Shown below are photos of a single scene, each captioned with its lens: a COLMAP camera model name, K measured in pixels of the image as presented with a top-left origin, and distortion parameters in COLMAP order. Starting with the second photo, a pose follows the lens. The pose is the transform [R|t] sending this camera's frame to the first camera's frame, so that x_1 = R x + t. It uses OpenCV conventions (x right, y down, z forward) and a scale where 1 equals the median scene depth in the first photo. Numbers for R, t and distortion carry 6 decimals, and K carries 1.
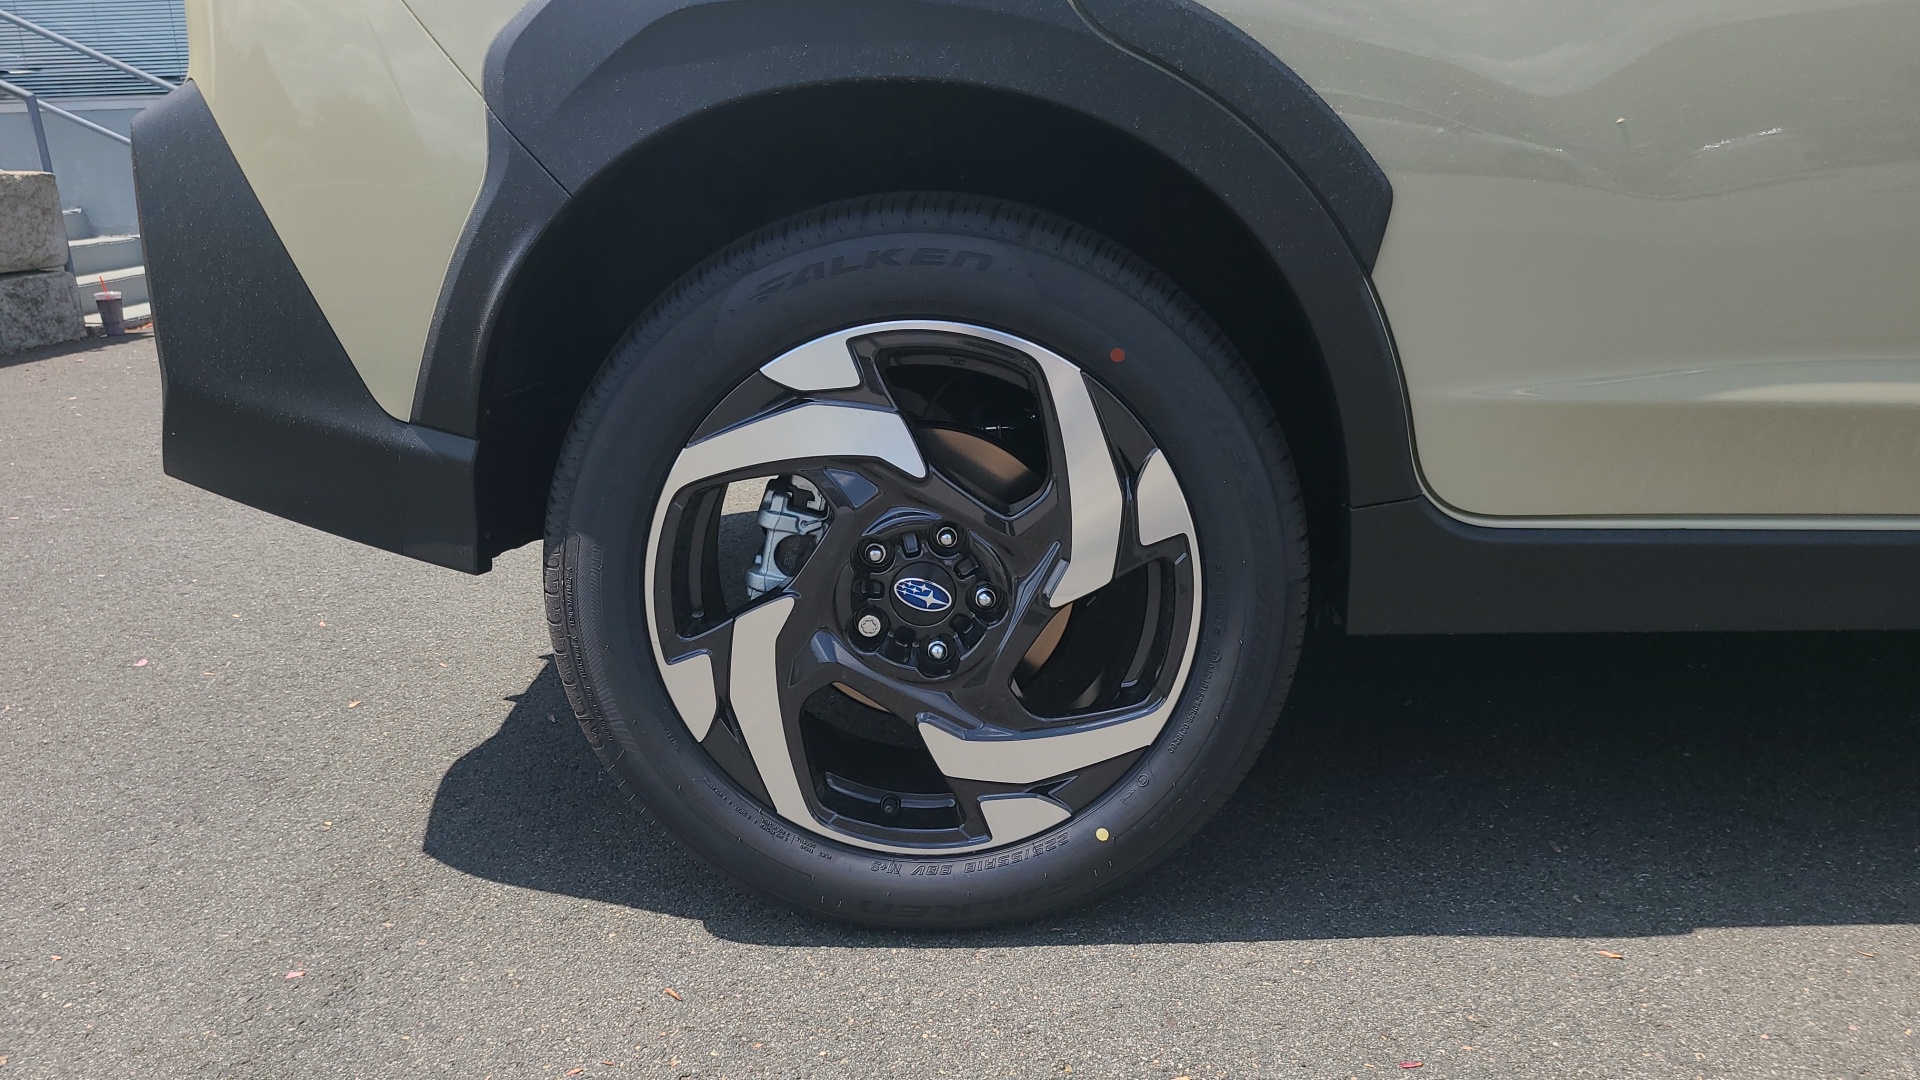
lens RADIAL K [[1415.3, 0, 960.0], [0, 1415.3, 540.0], [0, 0, 1]] dist [0.032457, 0.002648]
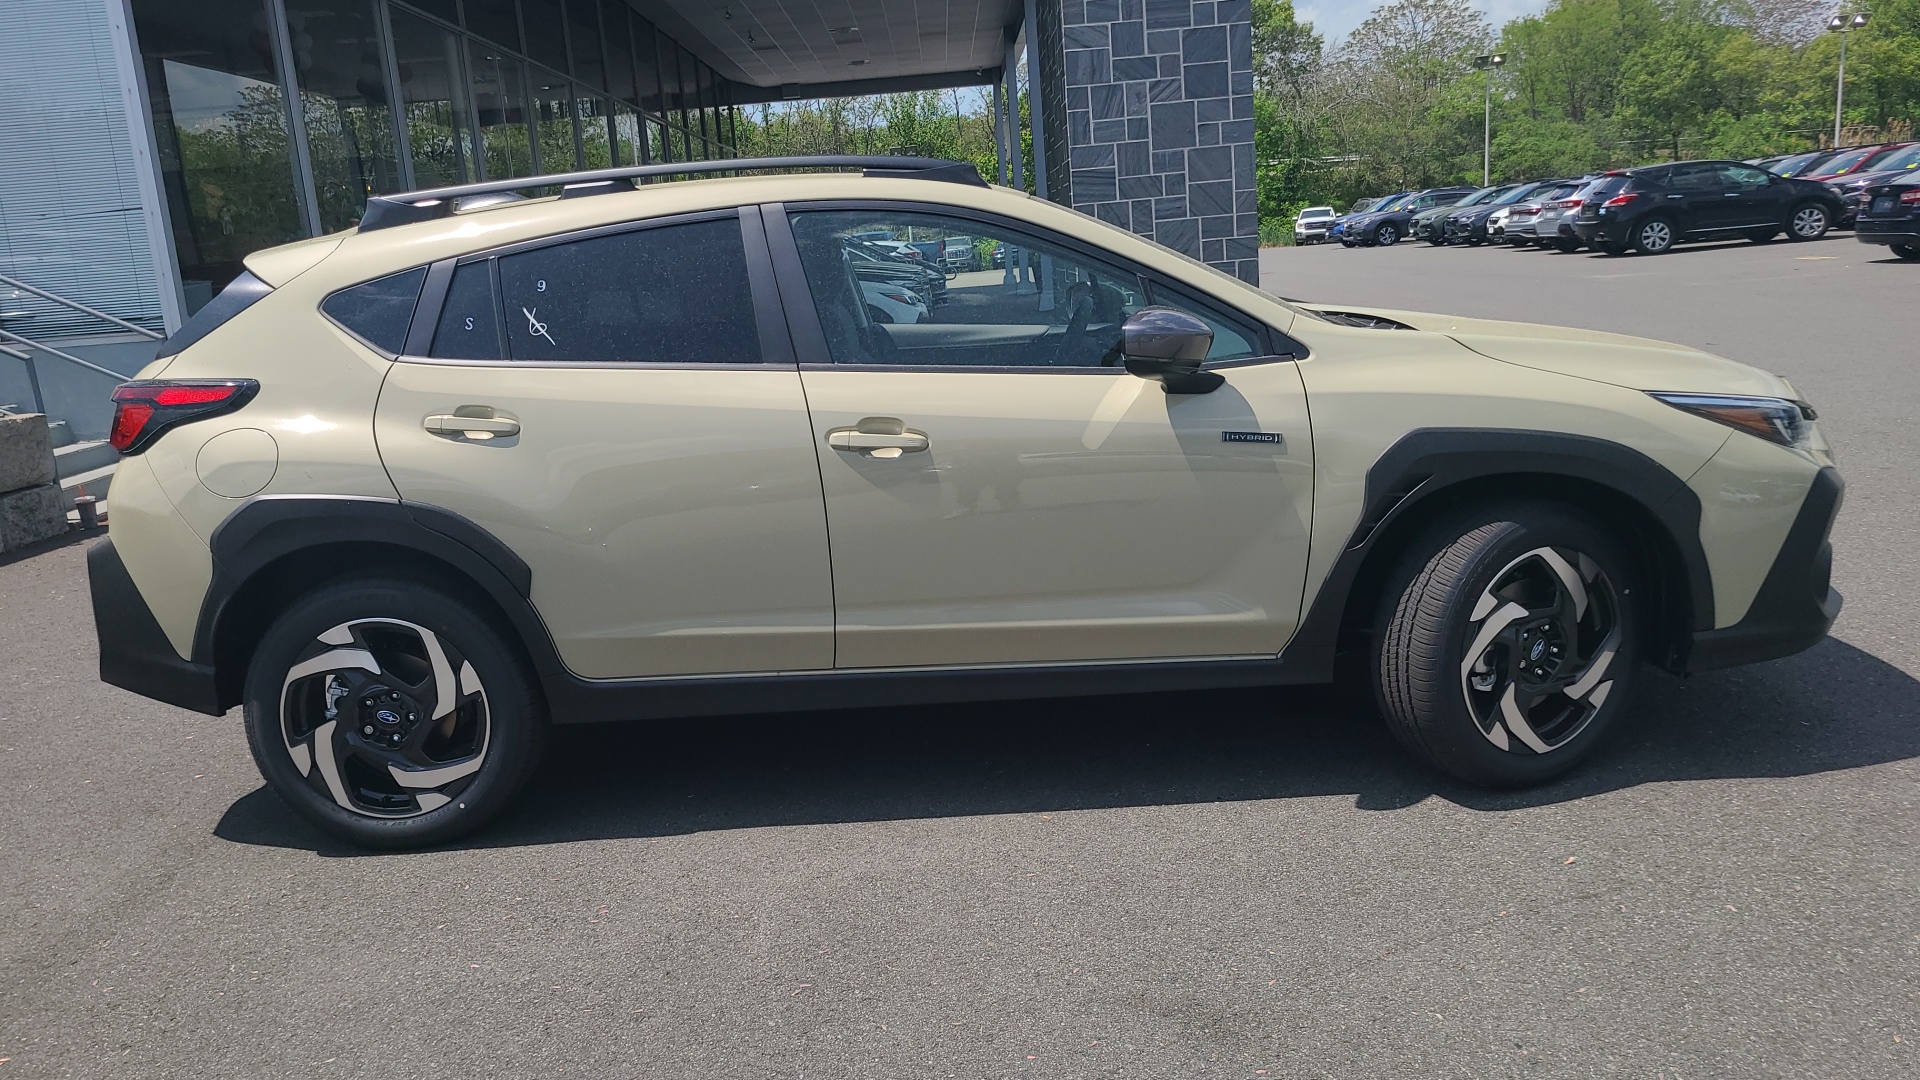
lens RADIAL K [[1426.8, 0, 944.9], [0, 1426.8, 539.5], [0, 0, 1]] dist [0.046072, -0.009176]
pose [[0.999217, -0.039529, -0.001873, 1.024286], [0.039334, 0.997265, -0.062570, -0.082704], [0.004341, 0.062448, 0.998039, -1.686028]]
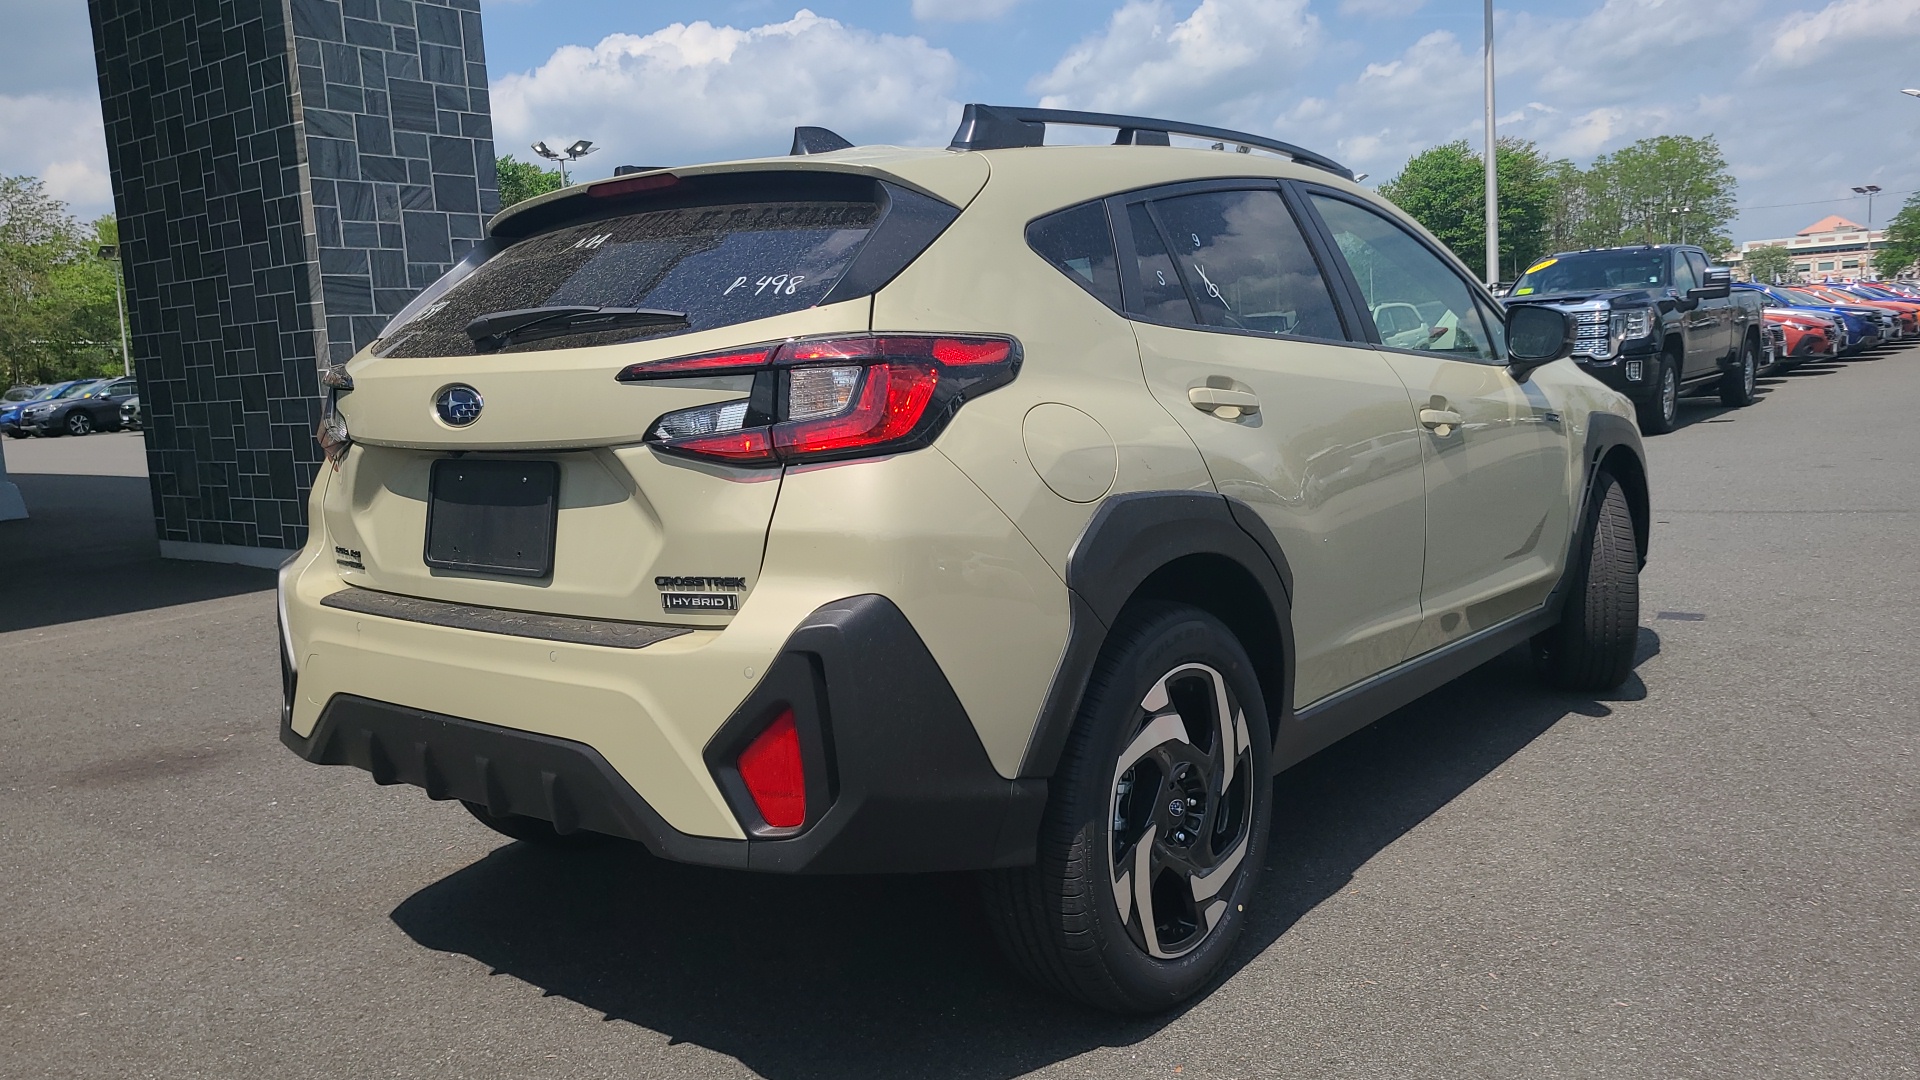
lens RADIAL K [[1426.8, 0, 944.9], [0, 1426.8, 539.5], [0, 0, 1]] dist [0.046072, -0.009176]
pose [[0.616248, -0.098175, 0.781409, -1.658121], [0.238518, 0.968867, -0.066376, -0.253055], [-0.750565, 0.227284, 0.620479, -0.031099]]
